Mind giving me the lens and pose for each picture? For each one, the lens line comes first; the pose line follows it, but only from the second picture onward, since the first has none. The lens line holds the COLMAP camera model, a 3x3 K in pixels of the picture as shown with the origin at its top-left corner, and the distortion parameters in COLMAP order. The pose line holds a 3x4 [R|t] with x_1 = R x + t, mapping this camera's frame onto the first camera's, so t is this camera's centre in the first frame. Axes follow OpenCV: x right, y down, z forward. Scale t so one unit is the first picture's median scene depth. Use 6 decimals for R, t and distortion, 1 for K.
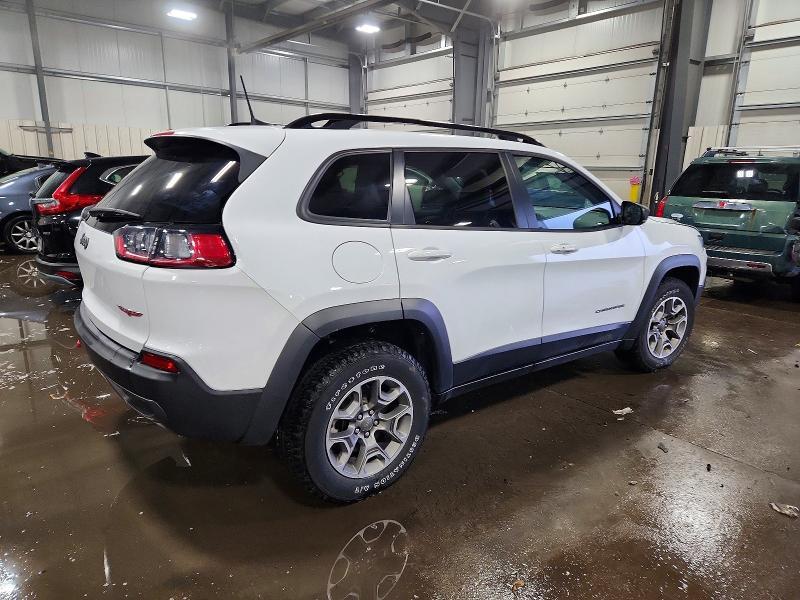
lens RADIAL K [[603.3, 0, 400.0], [0, 603.3, 300.0], [0, 0, 1]] dist [0.000057, 0.000998]
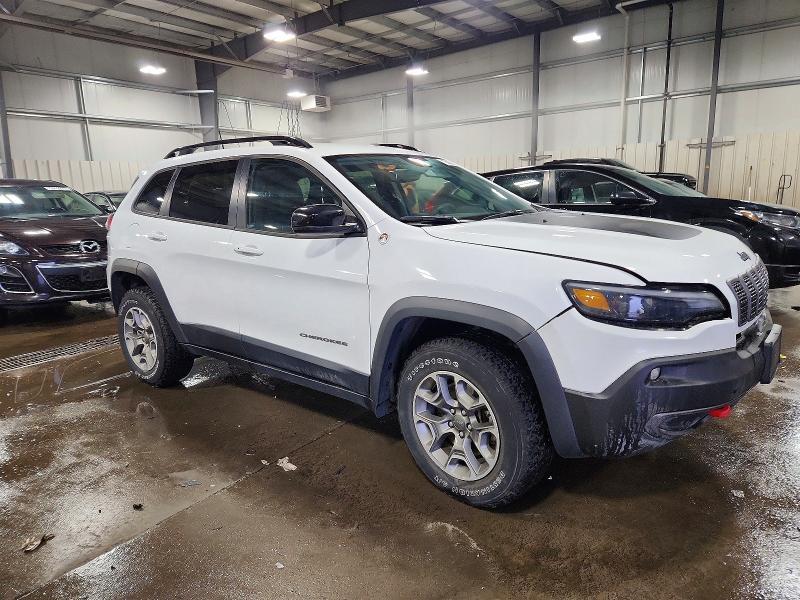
lens RADIAL K [[535.7, 0, 400.0], [0, 535.7, 300.0], [0, 0, 1]] dist [0.005366, 0.001453]
pose [[0.277084, 0.165250, -0.946529, 1.051403], [-0.162562, 0.978961, 0.123324, -0.145839], [0.946994, 0.119699, 0.298117, 0.897962]]
